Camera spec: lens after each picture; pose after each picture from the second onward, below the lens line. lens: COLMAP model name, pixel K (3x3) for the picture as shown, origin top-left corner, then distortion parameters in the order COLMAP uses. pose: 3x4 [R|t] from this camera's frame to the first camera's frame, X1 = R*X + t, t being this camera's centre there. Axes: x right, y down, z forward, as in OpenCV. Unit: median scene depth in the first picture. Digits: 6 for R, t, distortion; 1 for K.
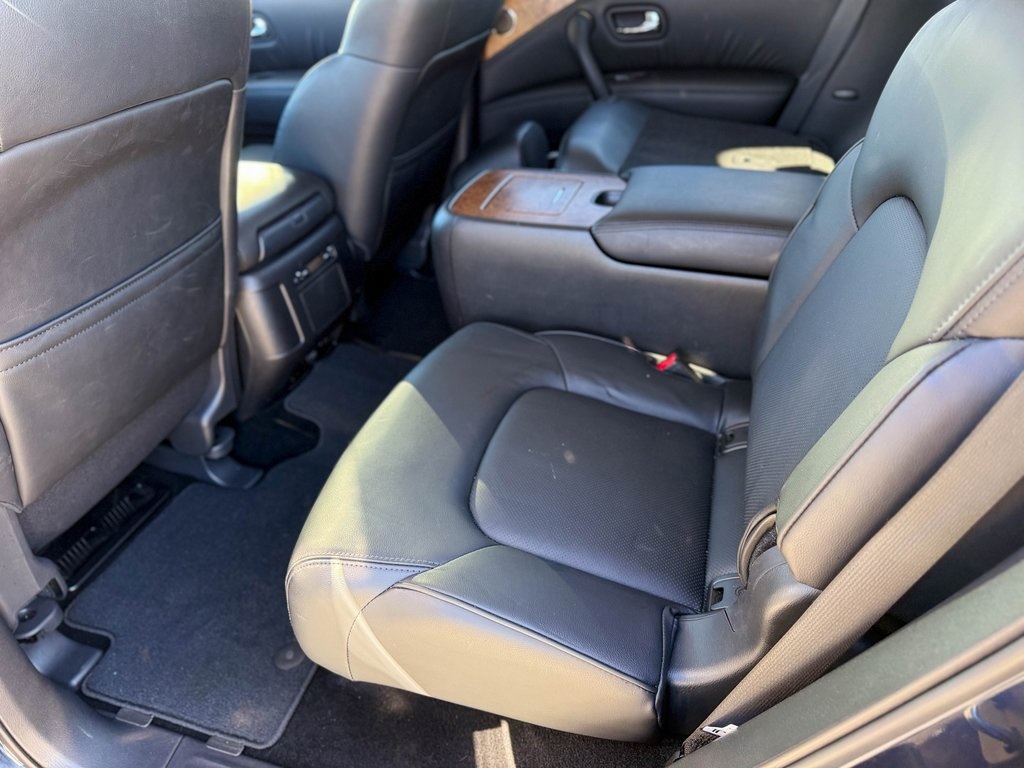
lens RADIAL K [[745.7, 0, 512.0], [0, 745.7, 384.0], [0, 0, 1]] dist [0.118155, -0.200505]
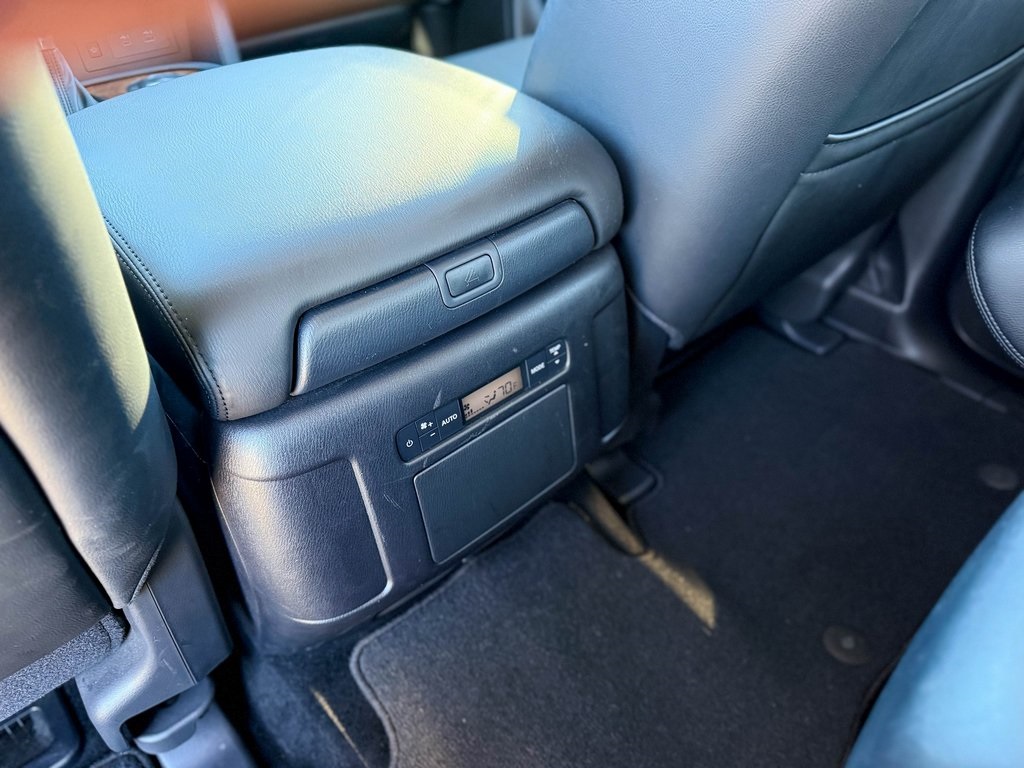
lens RADIAL K [[745.7, 0, 512.0], [0, 745.7, 384.0], [0, 0, 1]] dist [0.118155, -0.200505]
pose [[0.849925, 0.344618, -0.398580, -0.106485], [-0.291945, 0.937729, 0.188234, -0.227254], [0.438629, -0.043621, 0.897609, 0.653499]]
